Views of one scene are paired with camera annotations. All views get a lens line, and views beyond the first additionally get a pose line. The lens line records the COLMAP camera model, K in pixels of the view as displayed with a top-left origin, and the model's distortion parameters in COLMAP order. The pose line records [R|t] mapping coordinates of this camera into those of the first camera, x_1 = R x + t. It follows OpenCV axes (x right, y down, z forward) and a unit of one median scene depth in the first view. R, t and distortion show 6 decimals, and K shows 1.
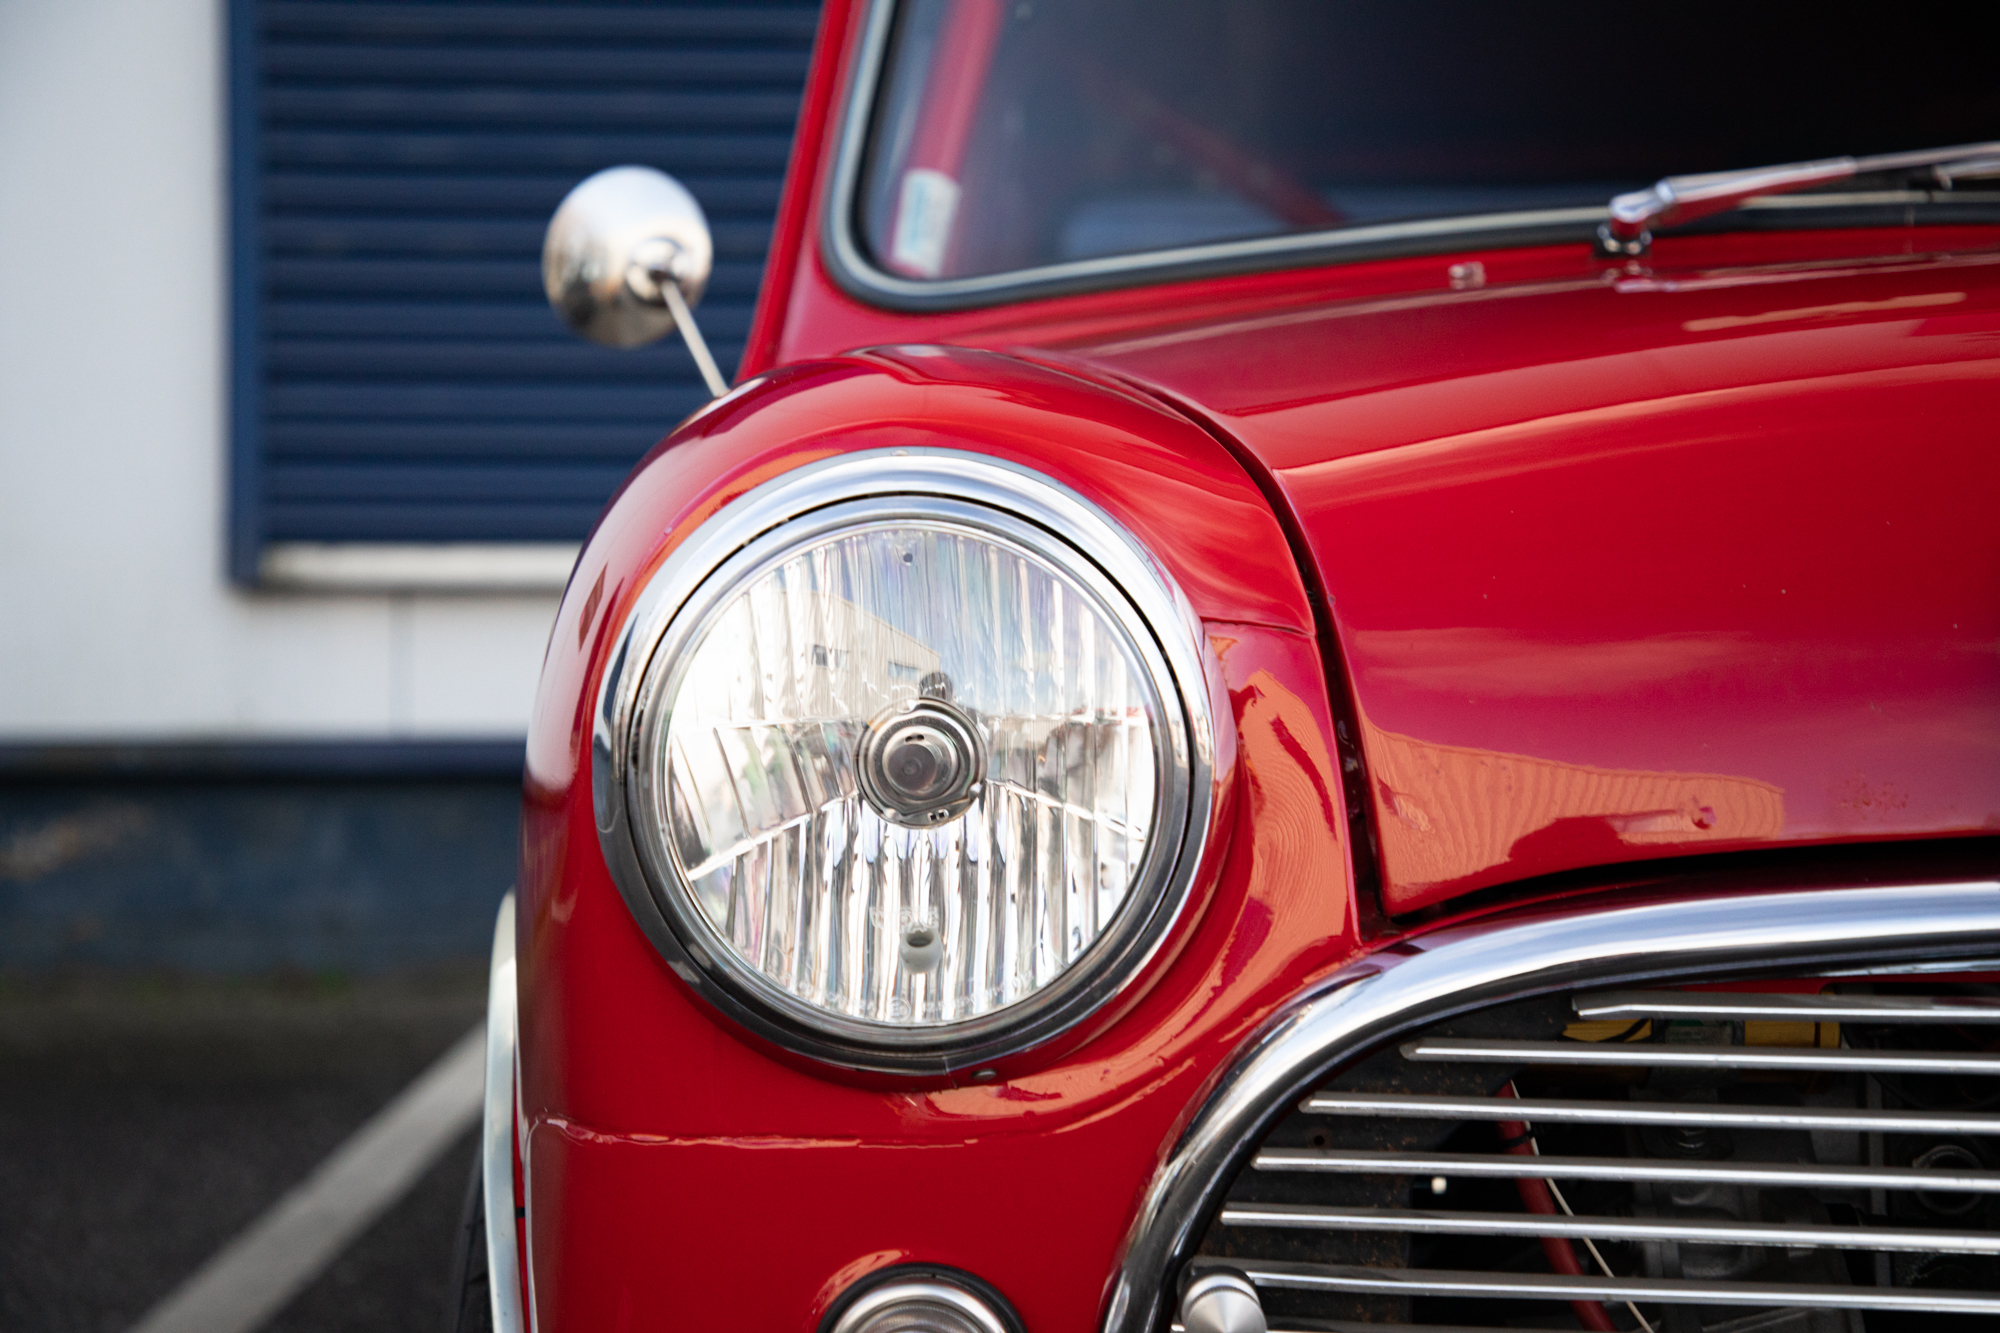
lens RADIAL K [[3355.1, 0, 999.0], [0, 3355.1, 669.6], [0, 0, 1]] dist [0.032635, 0.000000]
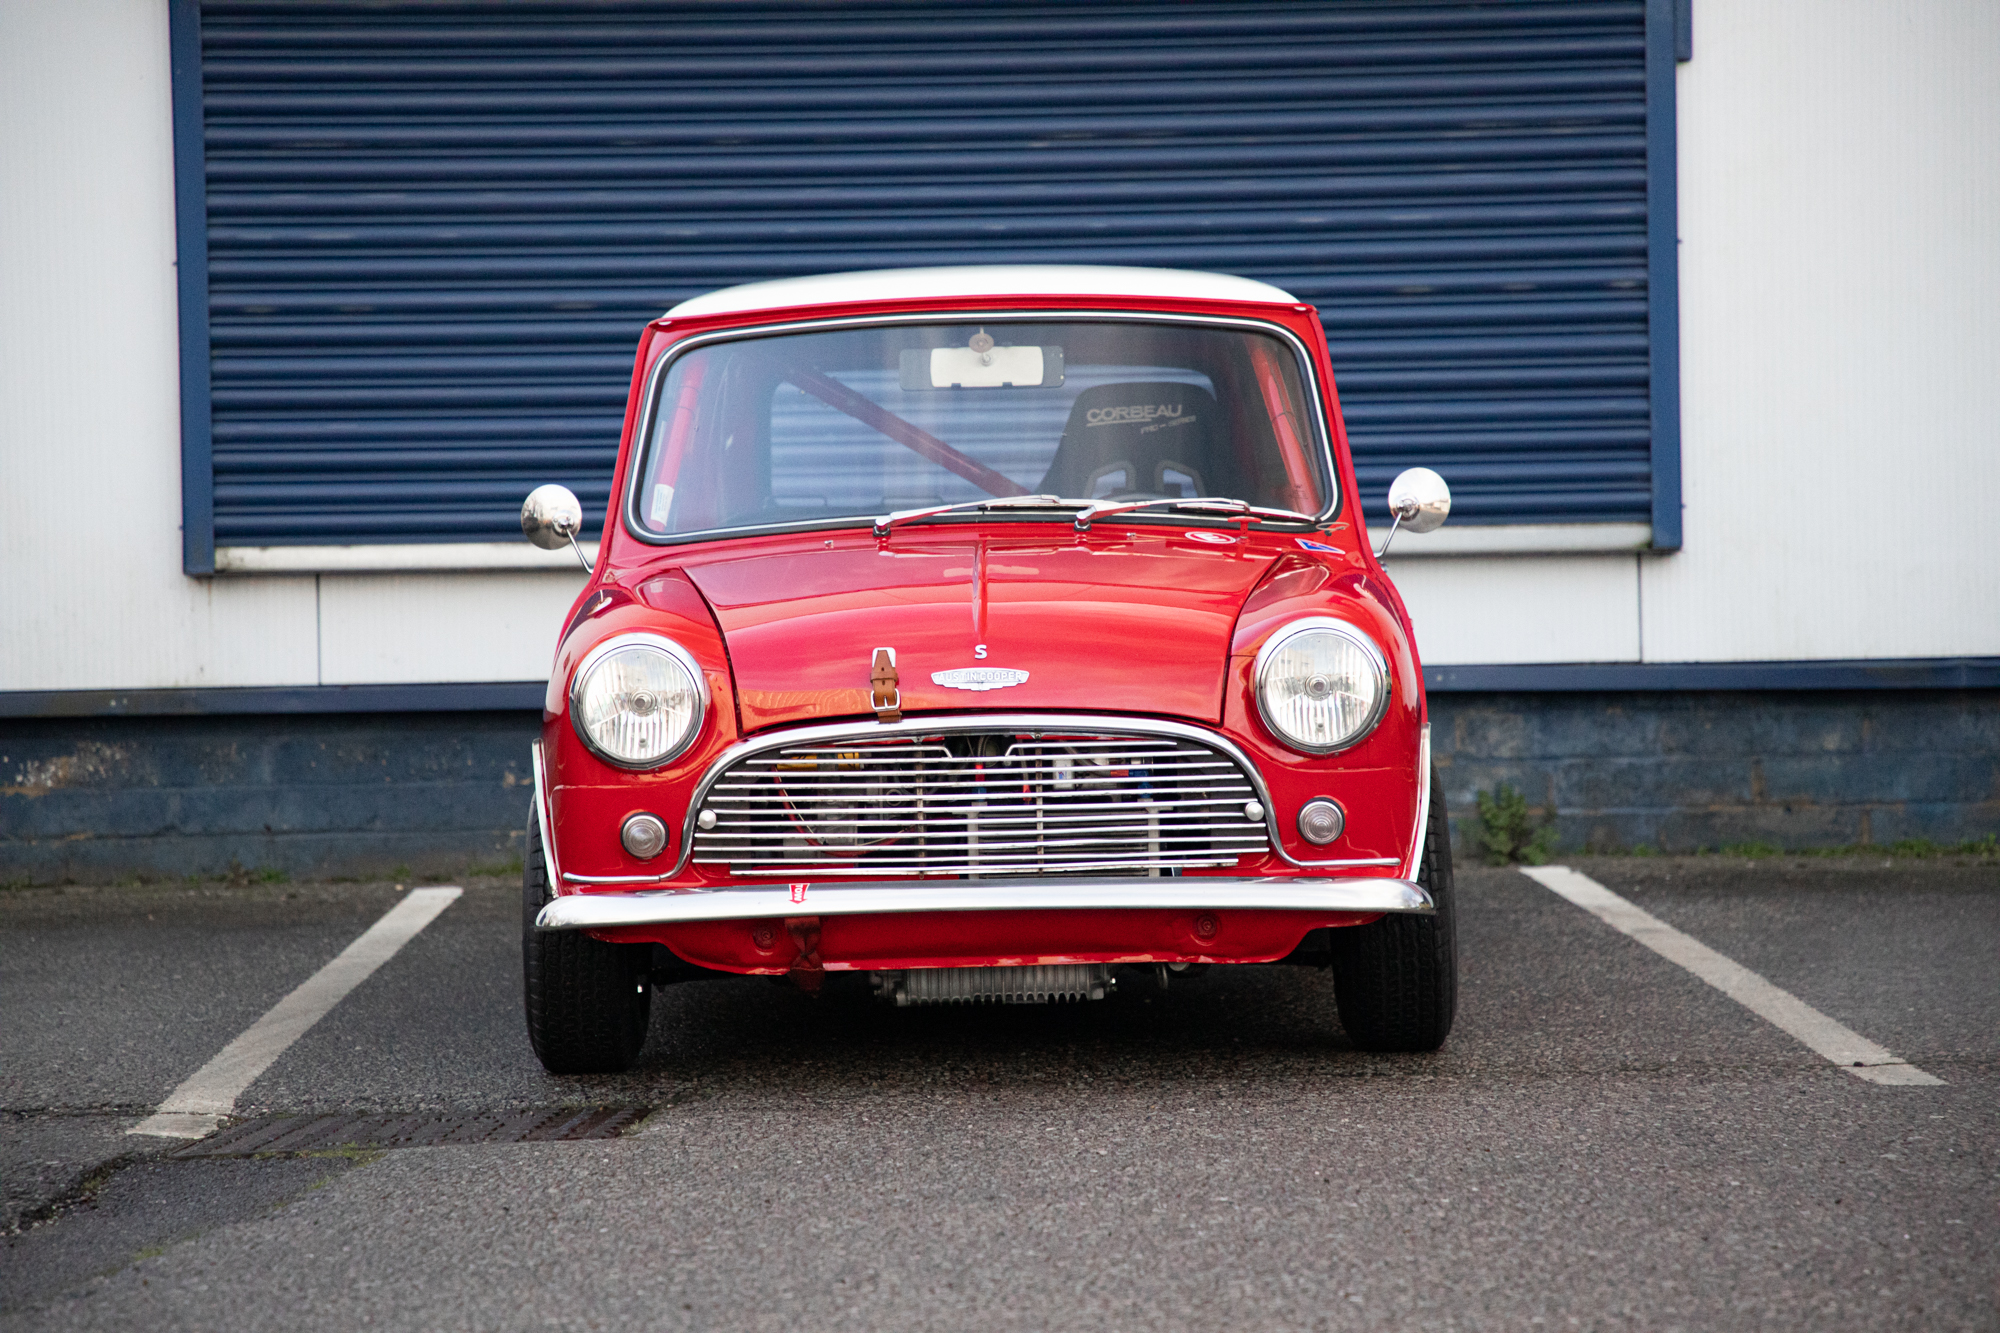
lens RADIAL K [[6045.1, 0, 1000.9], [0, 6045.1, 663.0], [0, 0, 1]] dist [0.730754, 0.000000]
pose [[0.999930, -0.011623, -0.002164, 0.467599], [0.011667, 0.999698, 0.021645, -0.190987], [0.001912, -0.021669, 0.999763, -7.002079]]
